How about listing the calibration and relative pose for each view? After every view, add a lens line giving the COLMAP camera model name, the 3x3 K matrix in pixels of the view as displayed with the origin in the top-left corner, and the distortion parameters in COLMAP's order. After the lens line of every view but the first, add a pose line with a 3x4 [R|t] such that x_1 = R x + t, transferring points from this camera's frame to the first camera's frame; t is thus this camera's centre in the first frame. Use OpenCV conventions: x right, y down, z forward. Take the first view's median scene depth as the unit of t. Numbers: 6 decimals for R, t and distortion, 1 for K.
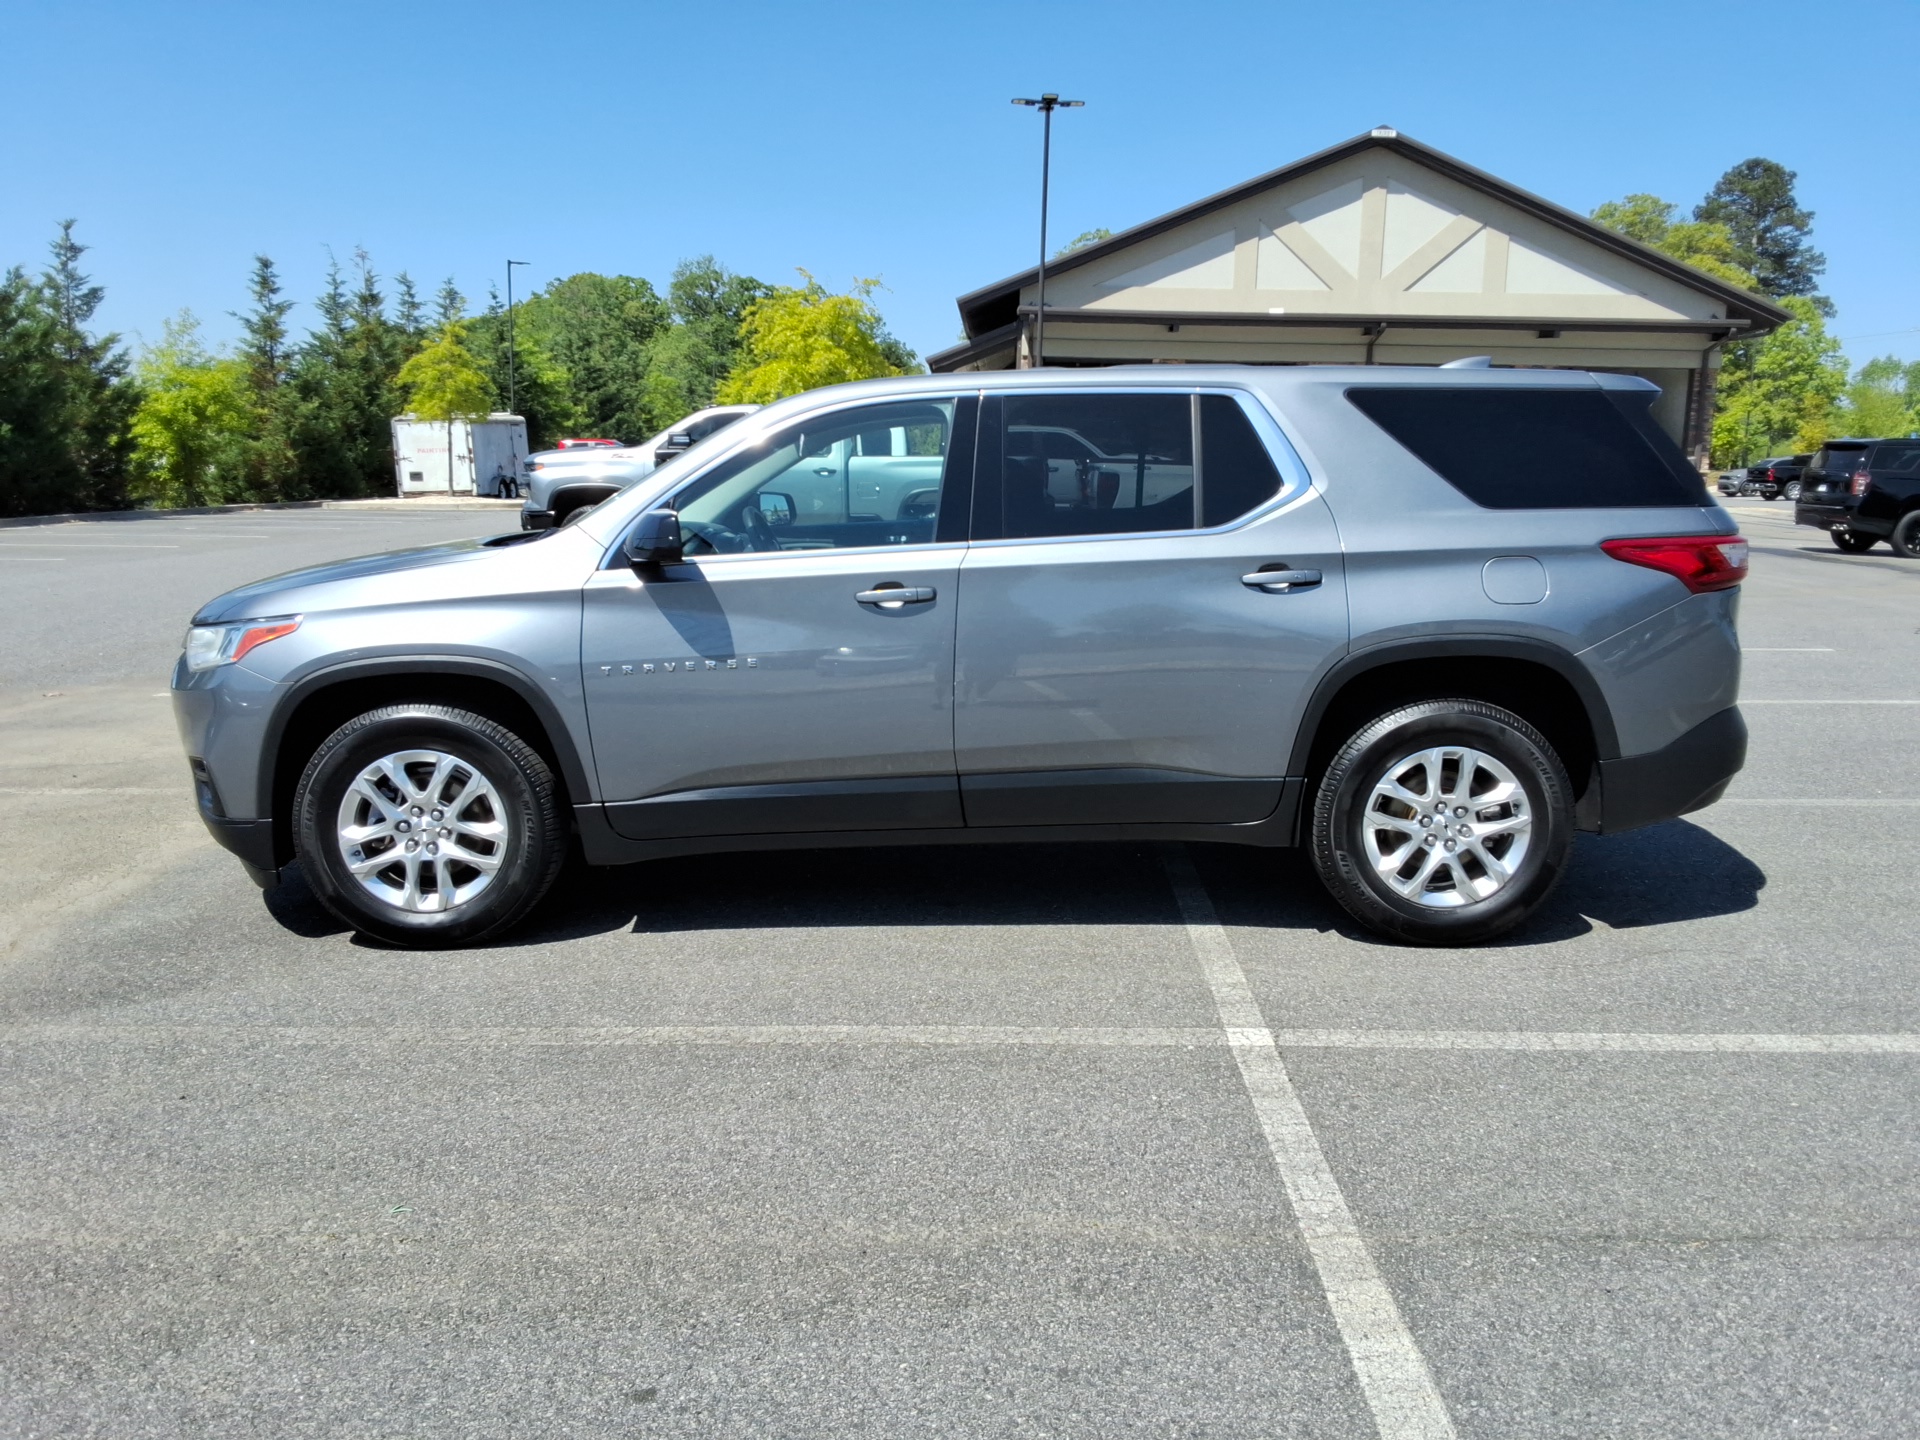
lens RADIAL K [[1555.4, 0, 979.5], [0, 1555.4, 707.2], [0, 0, 1]] dist [0.097160, -0.160843]
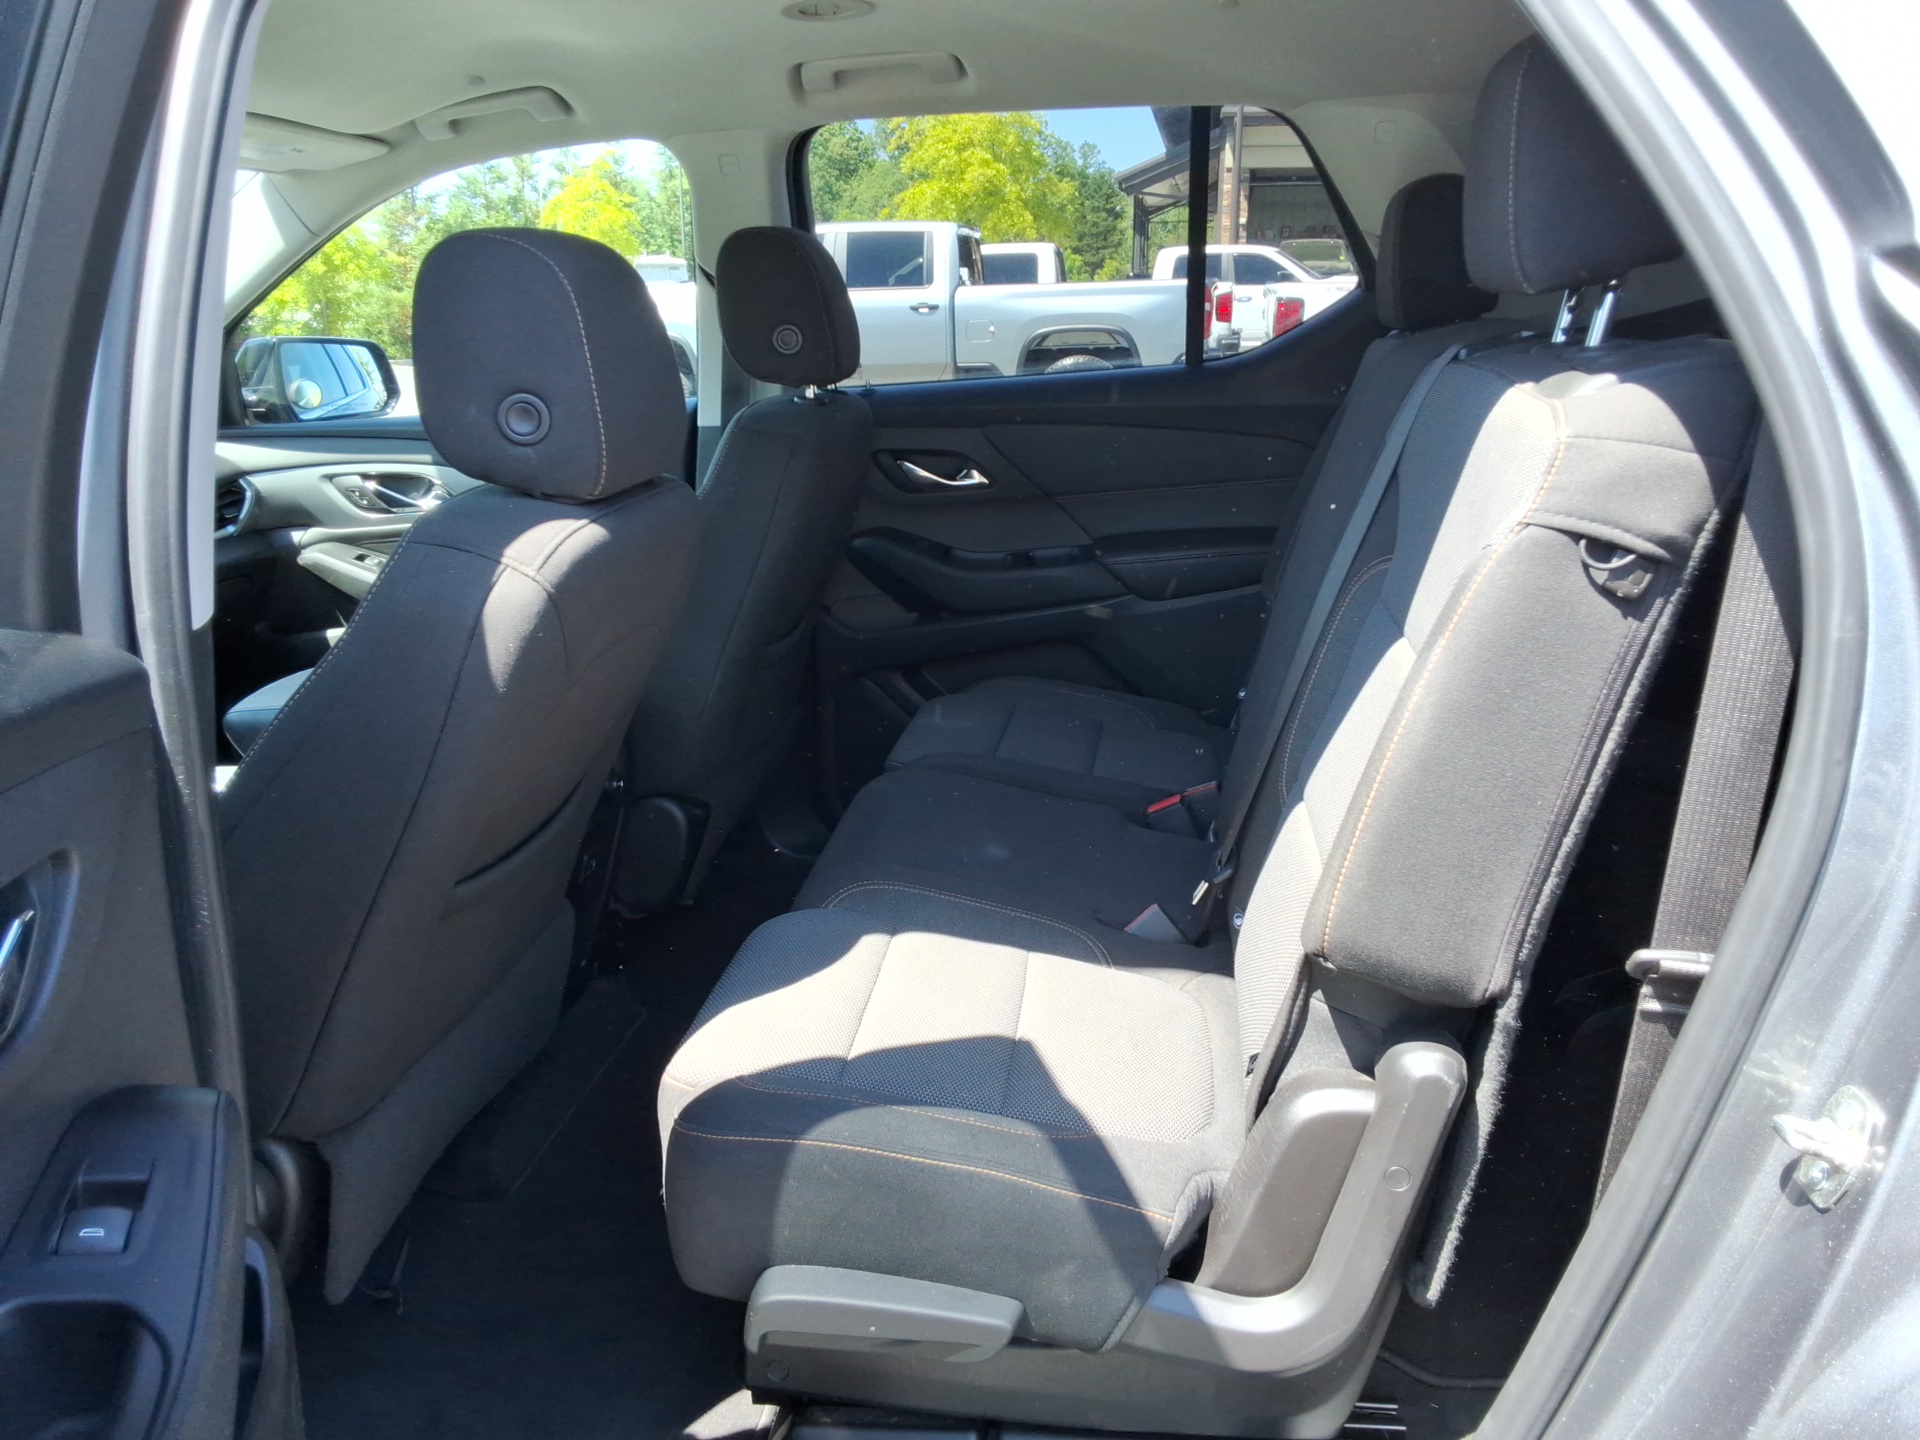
lens RADIAL K [[1555.4, 0, 979.5], [0, 1555.4, 707.2], [0, 0, 1]] dist [0.097160, -0.160843]
pose [[0.989216, 0.018219, -0.145326, 0.024620], [-0.004459, 0.995519, 0.094453, -0.015674], [0.146396, -0.092787, 0.984865, 0.124214]]
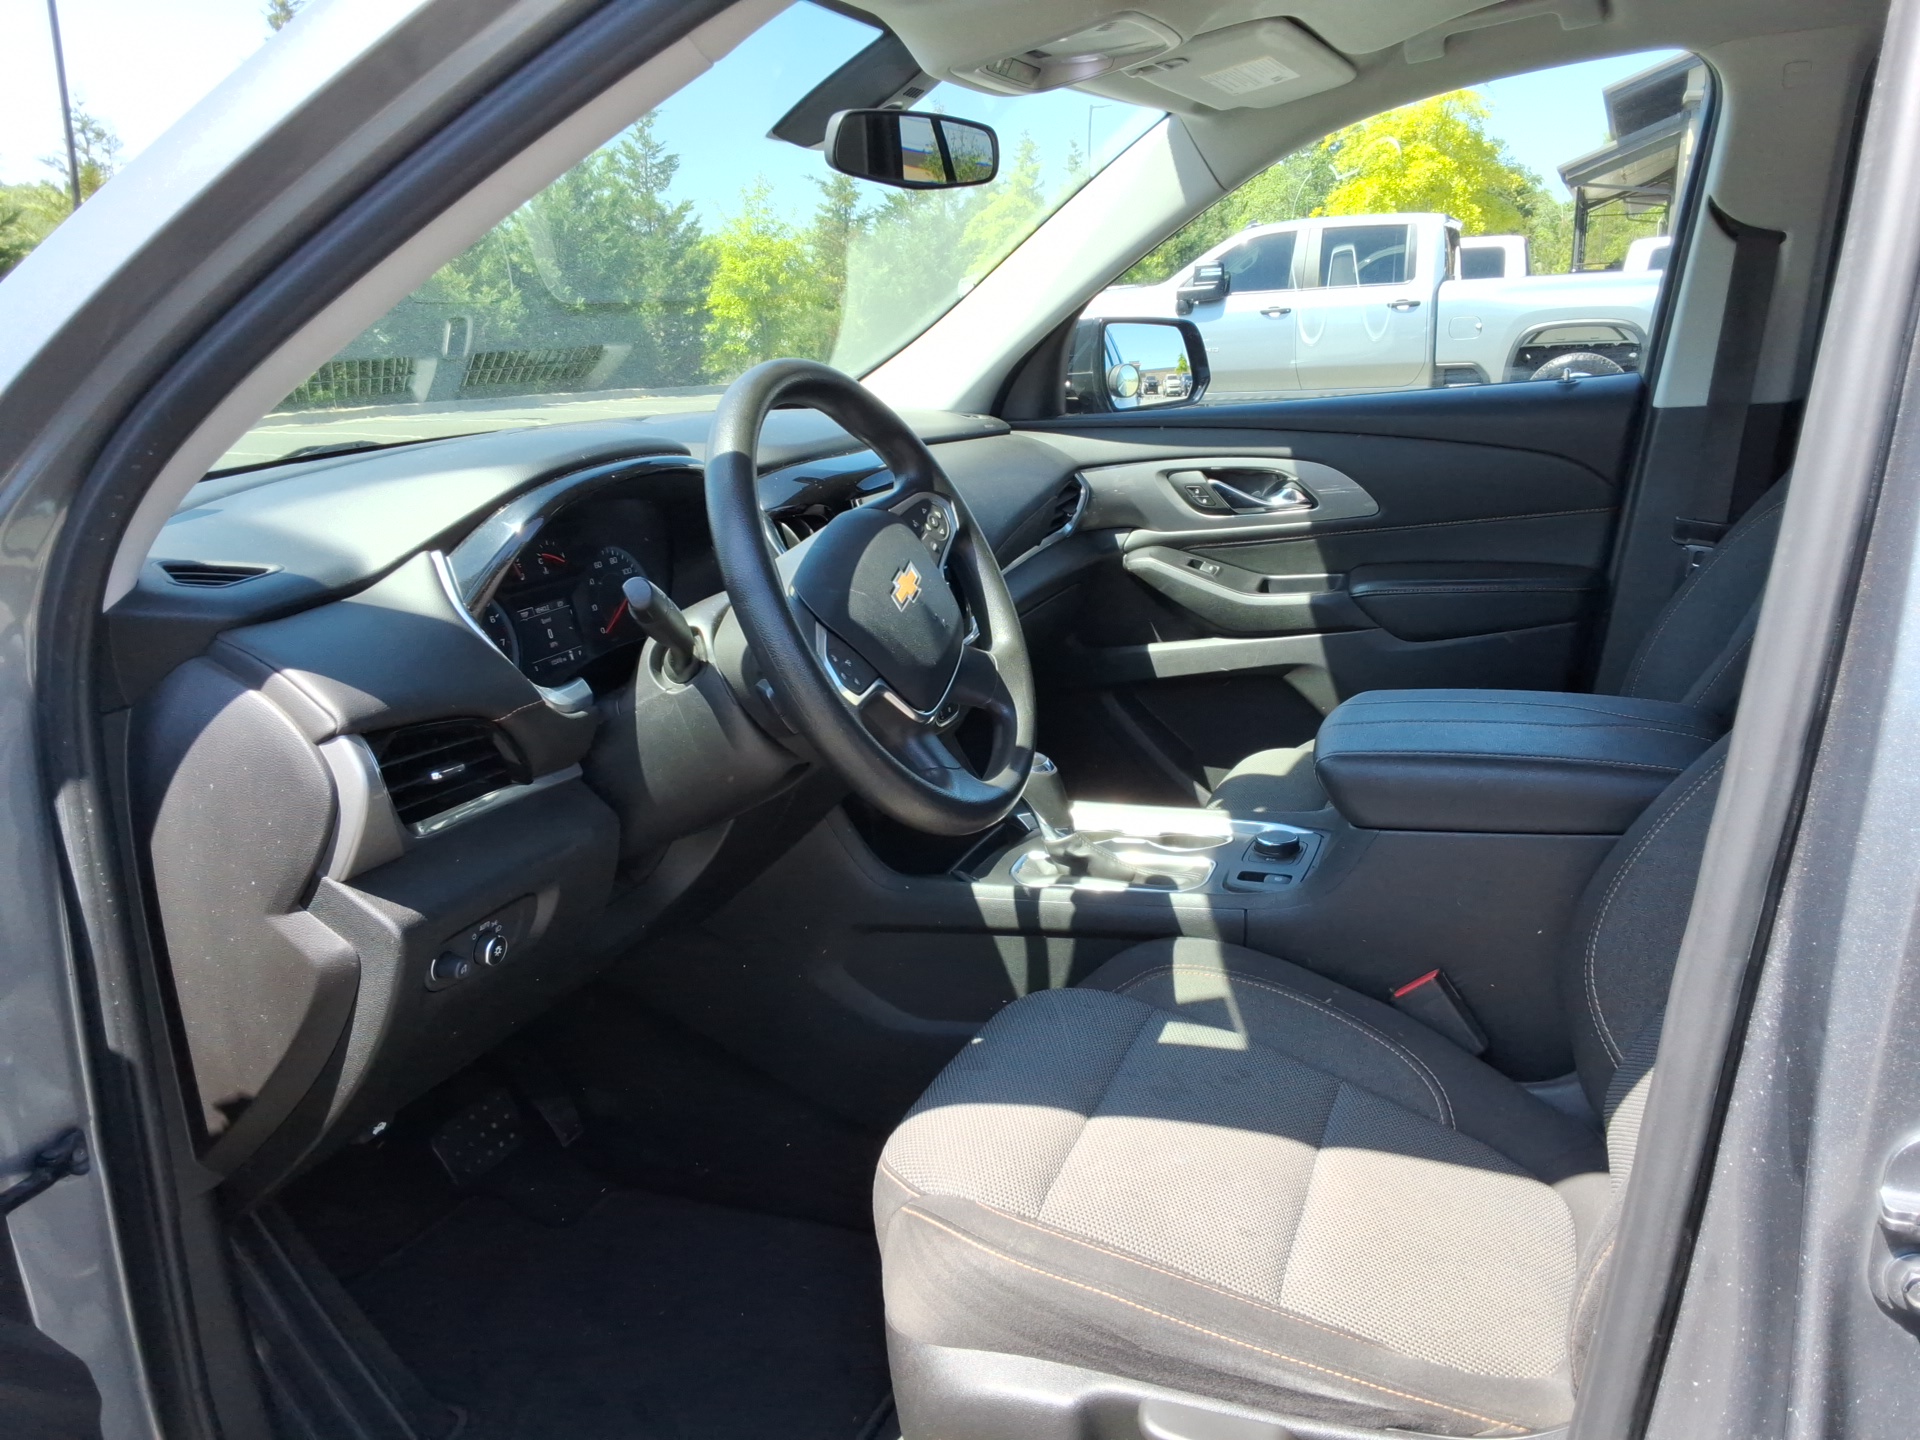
lens RADIAL K [[1528.4, 0, 960.0], [0, 1528.4, 720.0], [0, 0, 1]] dist [0.049599, -0.014340]
pose [[0.926019, 0.062190, -0.372319, -0.005964], [-0.025012, 0.994276, 0.103870, -0.015427], [0.376647, -0.086873, 0.922274, 0.131896]]
